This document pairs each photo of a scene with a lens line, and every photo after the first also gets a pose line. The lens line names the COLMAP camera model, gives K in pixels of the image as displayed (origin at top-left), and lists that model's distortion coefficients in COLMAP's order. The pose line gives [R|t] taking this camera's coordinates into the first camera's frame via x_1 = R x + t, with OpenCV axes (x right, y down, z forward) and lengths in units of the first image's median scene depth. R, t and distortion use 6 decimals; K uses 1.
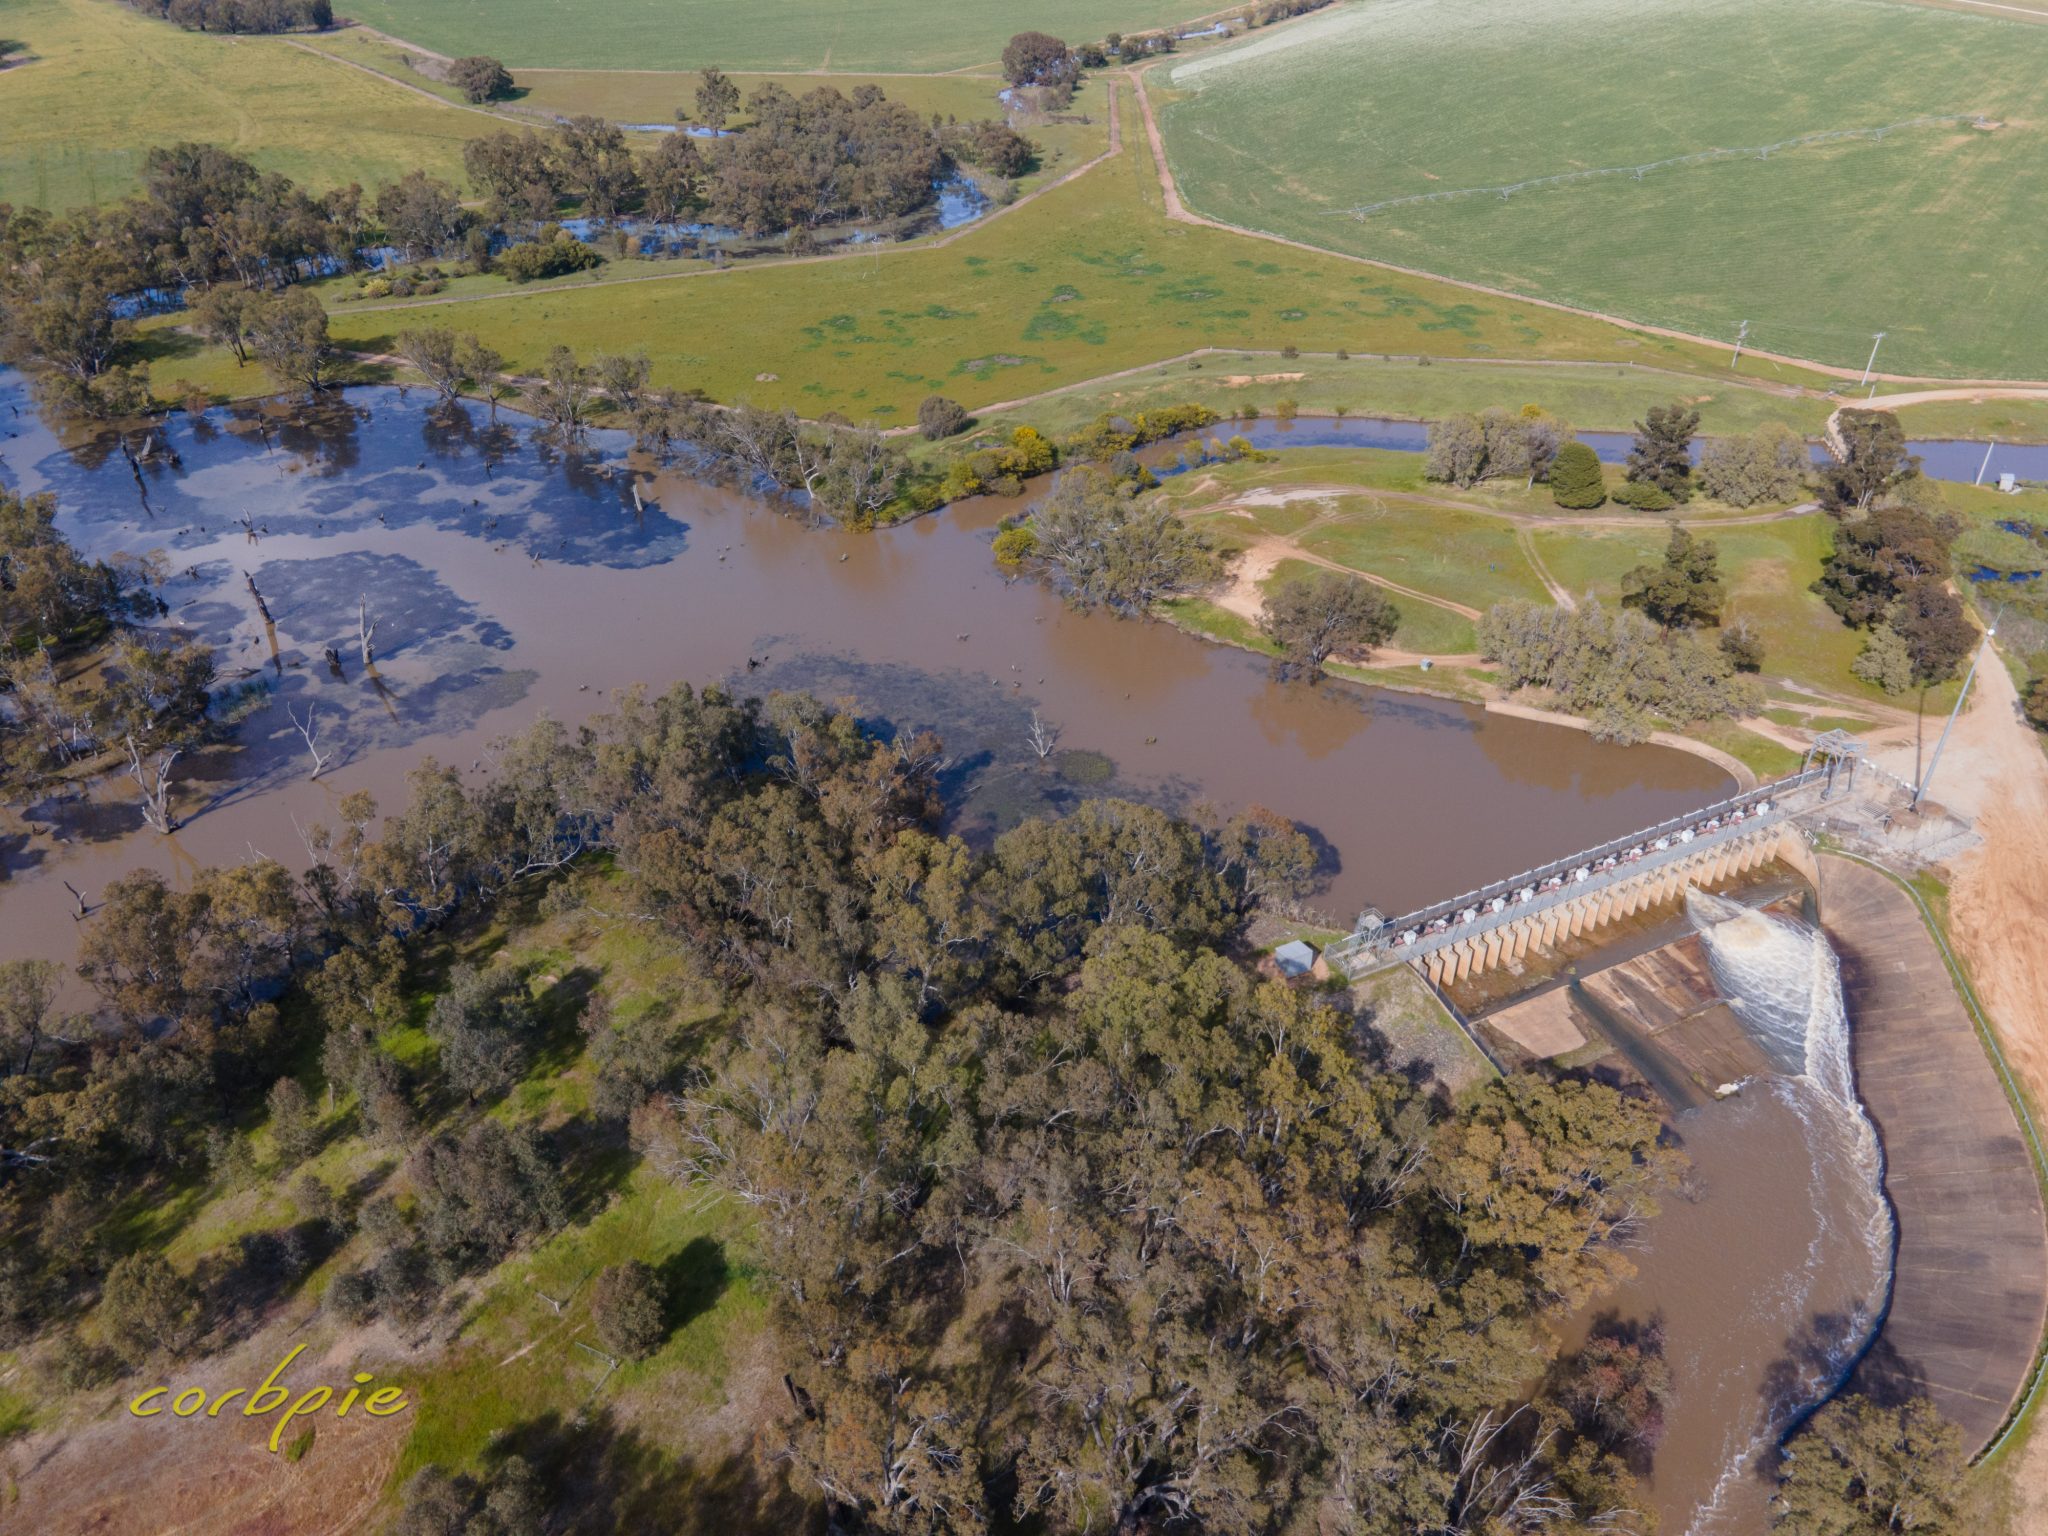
lens RADIAL K [[1501.1, 0, 1019.3], [0, 1501.1, 781.8], [0, 0, 1]] dist [0.027277, 0.028155]
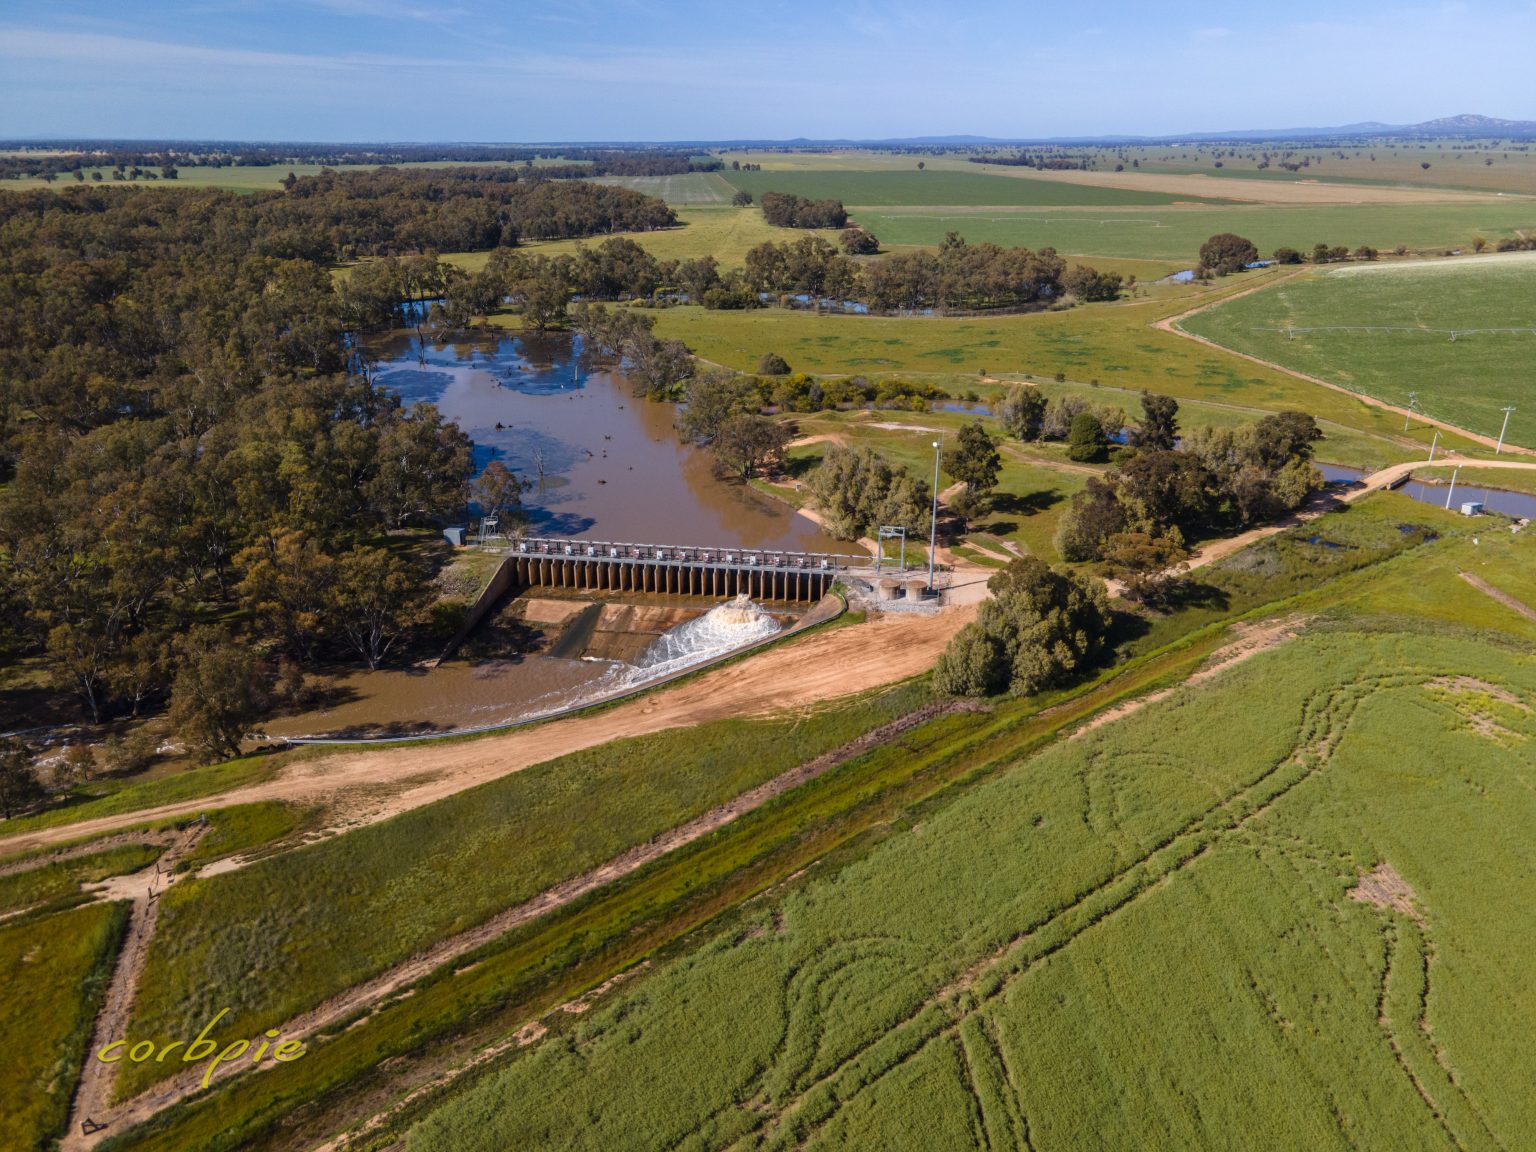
lens RADIAL K [[1125.8, 0, 765.5], [0, 1125.8, 579.6], [0, 0, 1]] dist [0.027277, 0.028155]
pose [[0.807221, 0.220026, -0.547707, 1.076524], [-0.331879, 0.936541, -0.112901, 0.176447], [0.488109, 0.272908, 0.829018, 0.121166]]
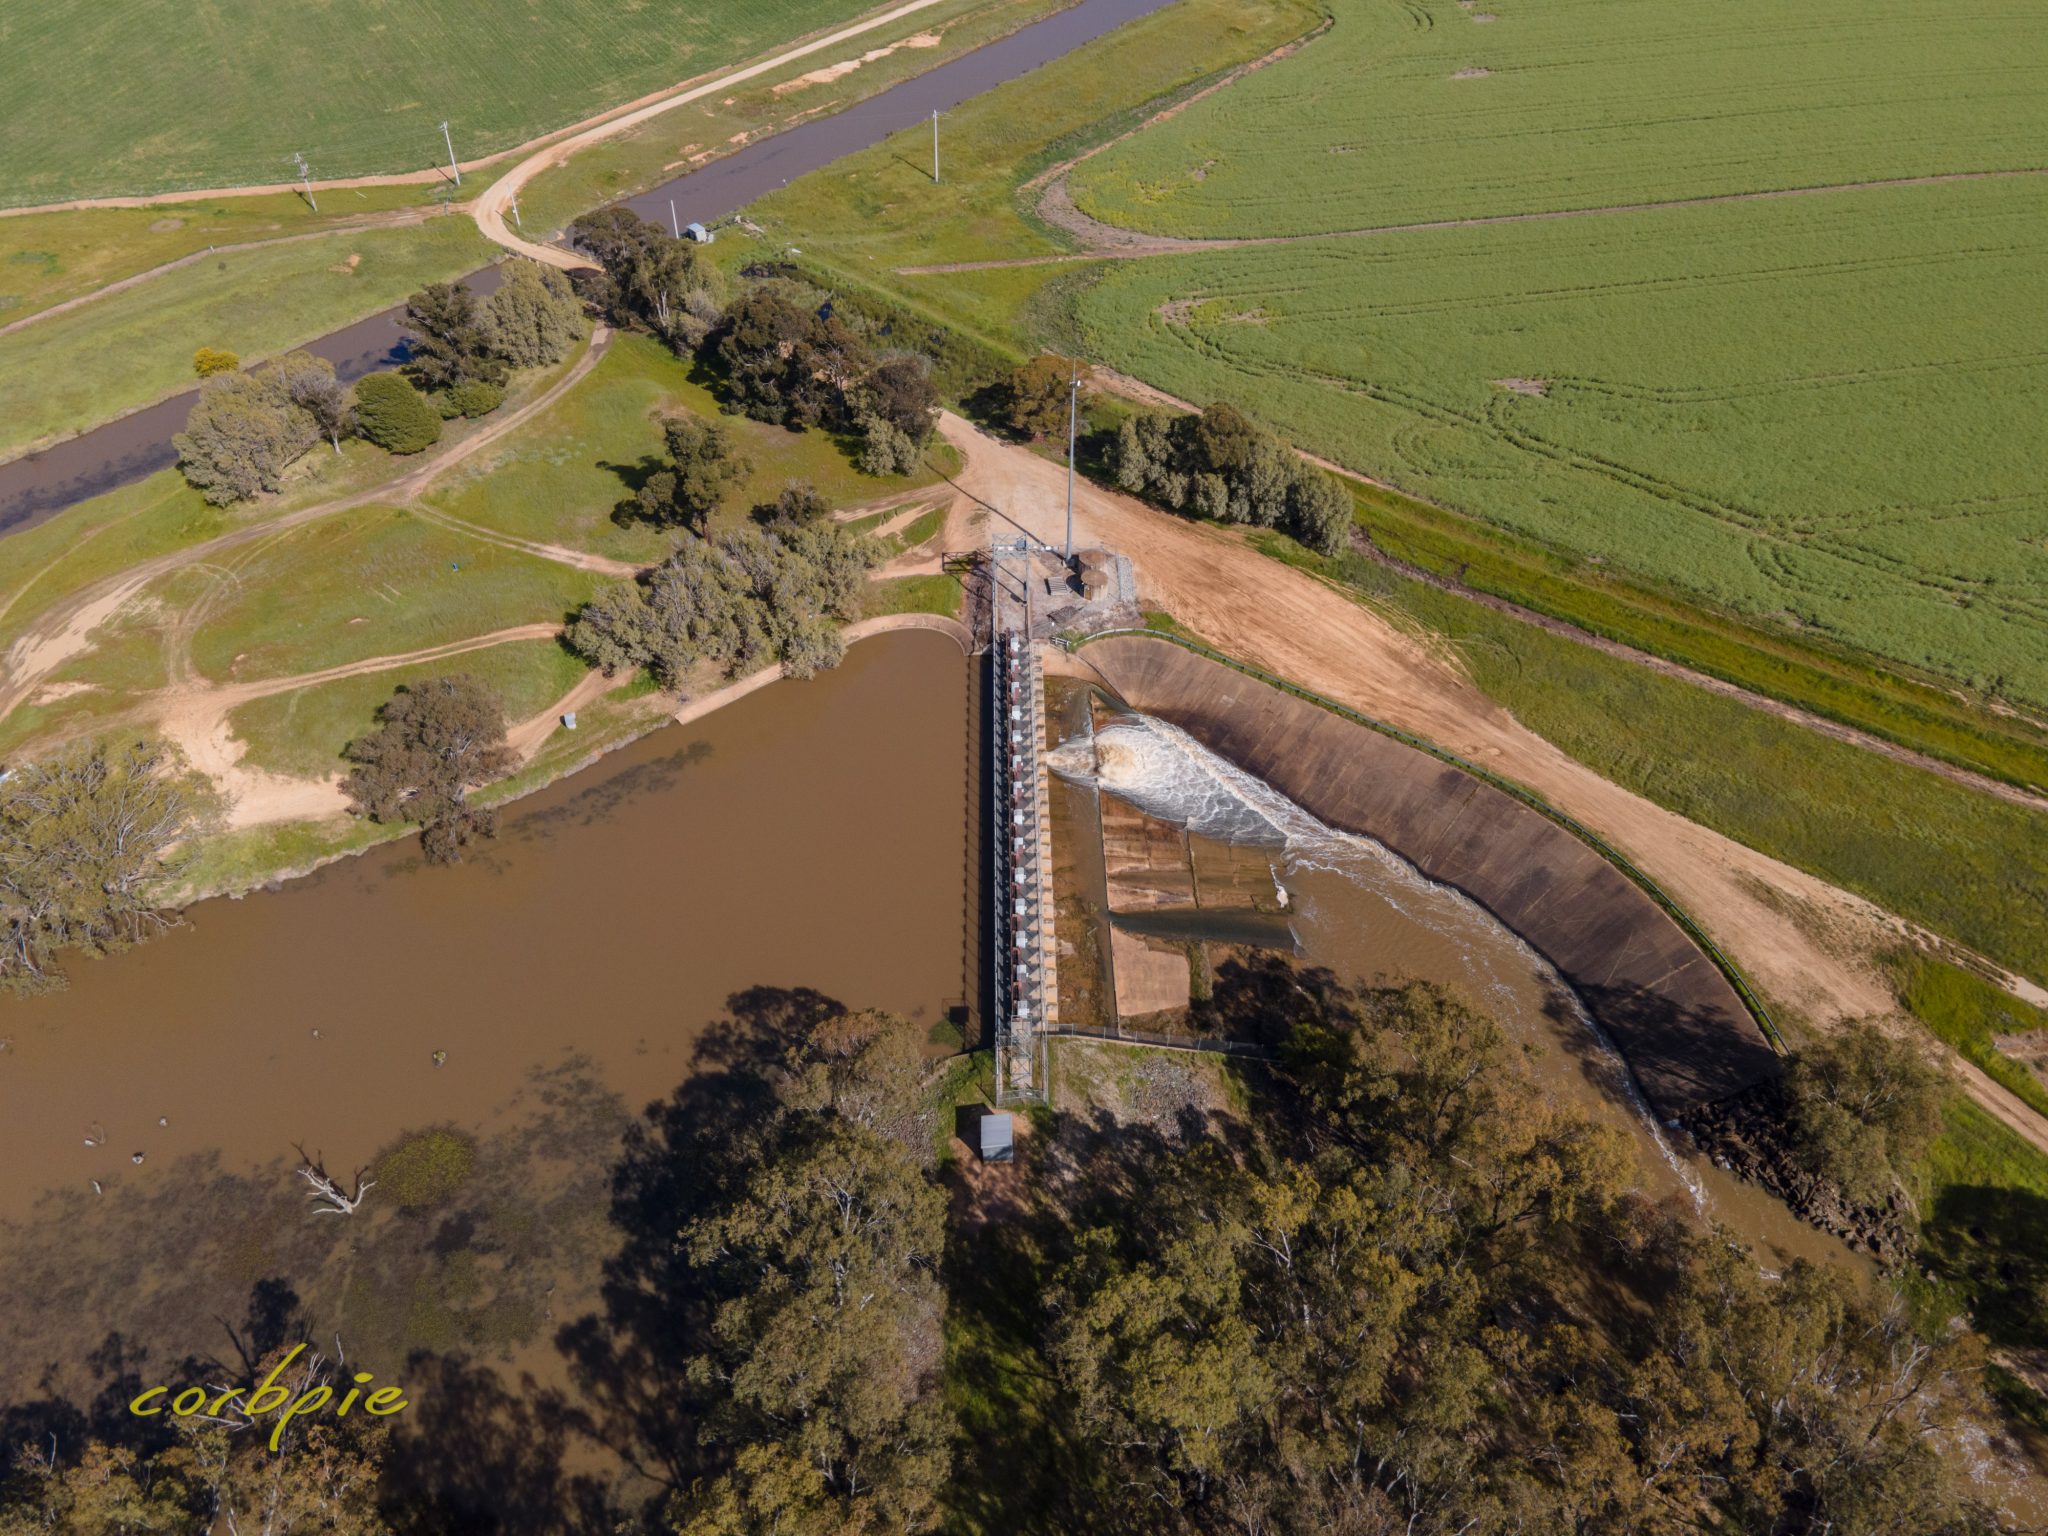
lens RADIAL K [[1501.1, 0, 1034.6], [0, 1501.1, 762.8], [0, 0, 1]] dist [0.027277, 0.028155]
pose [[0.428532, -0.597329, 0.677907, -0.196516], [0.499701, 0.781784, 0.372978, -0.283438], [-0.752768, 0.178918, 0.633505, 0.428743]]
